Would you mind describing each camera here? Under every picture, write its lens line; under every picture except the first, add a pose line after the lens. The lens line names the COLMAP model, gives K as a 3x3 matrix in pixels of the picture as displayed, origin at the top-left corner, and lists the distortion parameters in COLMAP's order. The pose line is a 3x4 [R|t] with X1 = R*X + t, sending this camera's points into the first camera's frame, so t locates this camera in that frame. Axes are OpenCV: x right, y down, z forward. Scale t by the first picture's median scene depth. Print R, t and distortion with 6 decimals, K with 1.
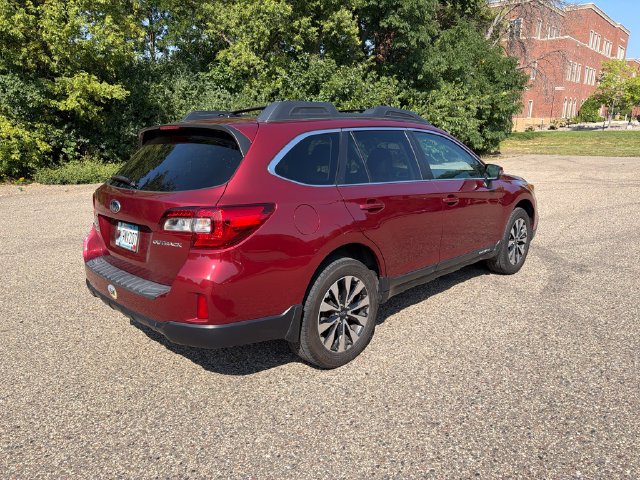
lens RADIAL K [[446.7, 0, 321.2], [0, 446.7, 242.0], [0, 0, 1]] dist [0.037552, -0.047646]
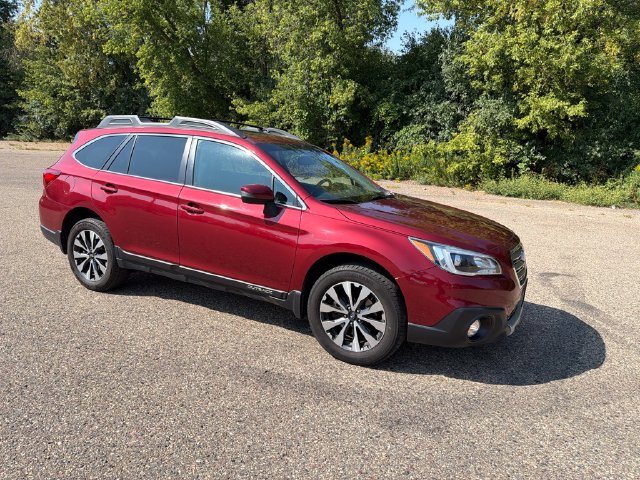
lens RADIAL K [[444.5, 0, 314.7], [0, 444.5, 242.7], [0, 0, 1]] dist [0.078742, -0.130141]
pose [[0.282852, 0.228514, -0.931545, 0.316979], [-0.266646, 0.951656, 0.152484, -0.059298], [0.921355, 0.205263, 0.330110, 0.227035]]
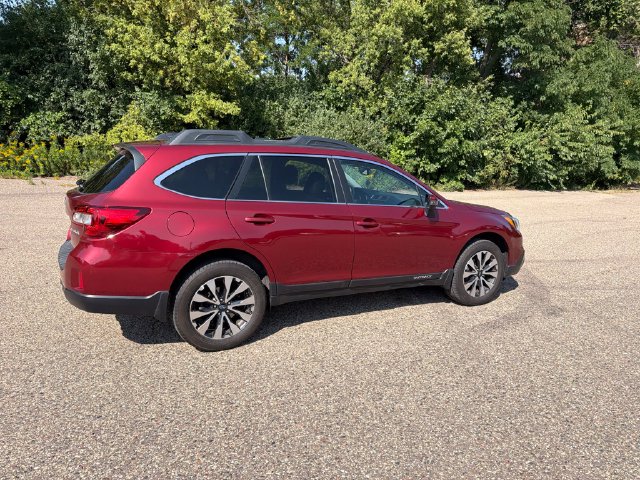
lens RADIAL K [[445.3, 0, 320.5], [0, 445.3, 243.0], [0, 0, 1]] dist [0.057124, -0.081701]
pose [[0.952392, 0.109279, -0.284617, 0.118655], [-0.117765, 0.992959, -0.012822, -0.004778], [0.281212, 0.045729, 0.958555, -0.014679]]
